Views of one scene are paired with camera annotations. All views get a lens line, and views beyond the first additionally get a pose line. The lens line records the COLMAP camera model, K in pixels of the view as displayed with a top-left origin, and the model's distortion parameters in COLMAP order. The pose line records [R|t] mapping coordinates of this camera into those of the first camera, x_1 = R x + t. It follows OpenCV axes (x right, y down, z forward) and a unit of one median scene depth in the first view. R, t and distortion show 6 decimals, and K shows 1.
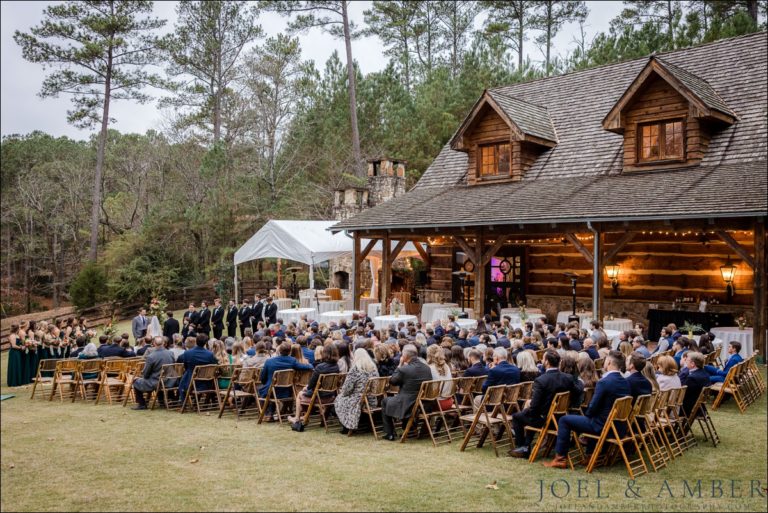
lens RADIAL K [[681.0, 0, 401.4], [0, 681.0, 256.8], [0, 0, 1]] dist [-0.003923, 0.002259]
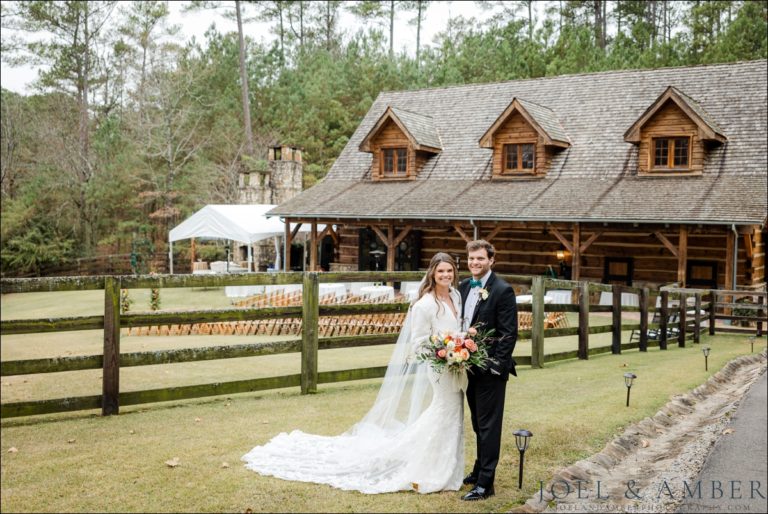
lens RADIAL K [[787.5, 0, 384.0], [0, 787.5, 257.0], [0, 0, 1]] dist [0.047517, 0.003474]
pose [[0.980003, 0.003396, 0.198956, -0.161611], [-0.013035, 0.998802, 0.047157, -0.031708], [-0.198557, -0.048807, 0.978873, -0.411386]]
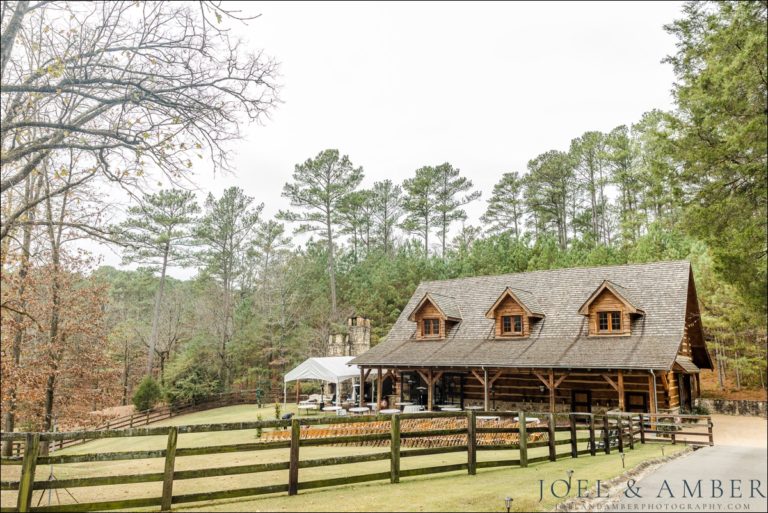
lens RADIAL K [[548.6, 0, 409.9], [0, 548.6, 286.0], [0, 0, 1]] dist [0.027686, -0.000163]
pose [[0.984036, 0.024044, 0.176335, -0.190052], [-0.000689, 0.991338, -0.131331, -0.050037], [-0.177966, 0.129113, 0.975530, -0.504115]]
